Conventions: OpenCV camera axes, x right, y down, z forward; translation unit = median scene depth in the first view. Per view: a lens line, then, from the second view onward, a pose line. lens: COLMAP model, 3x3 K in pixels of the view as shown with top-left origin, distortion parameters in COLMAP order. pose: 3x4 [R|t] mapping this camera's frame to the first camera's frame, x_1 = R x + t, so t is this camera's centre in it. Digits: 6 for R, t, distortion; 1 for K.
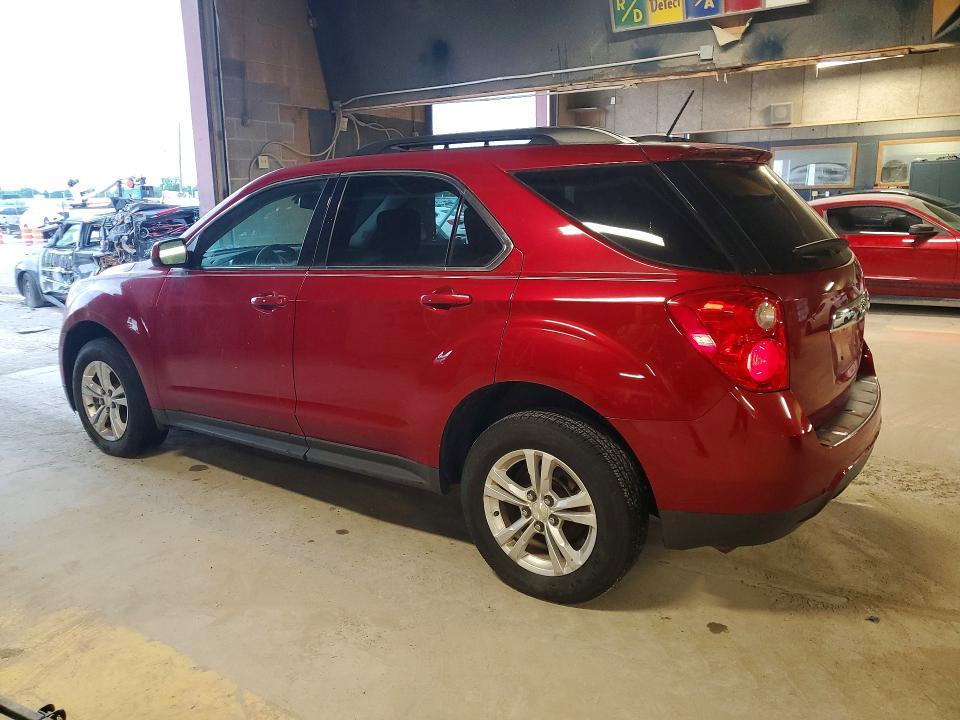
lens RADIAL K [[801.2, 0, 543.2], [0, 801.2, 358.8], [0, 0, 1]] dist [0.026683, -0.006163]
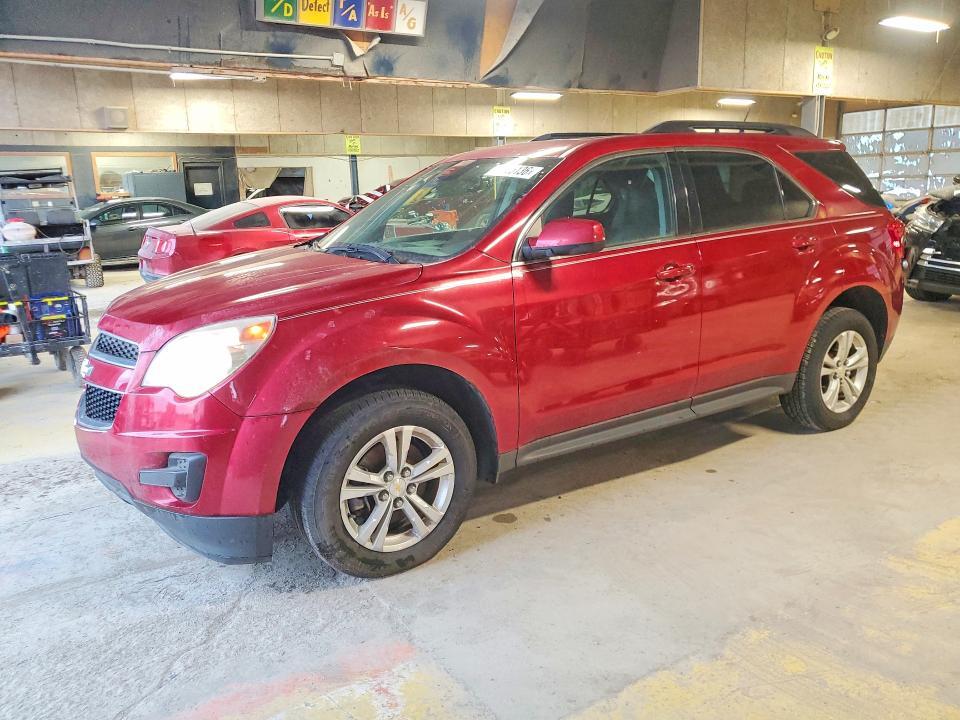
lens RADIAL K [[747.0, 0, 471.6], [0, 747.0, 354.8], [0, 0, 1]] dist [-0.005424, 0.028112]
pose [[0.375516, -0.195687, 0.905922, -0.754101], [0.209320, 0.970108, 0.122786, -0.081285], [-0.902869, 0.143520, 0.405252, 0.502533]]
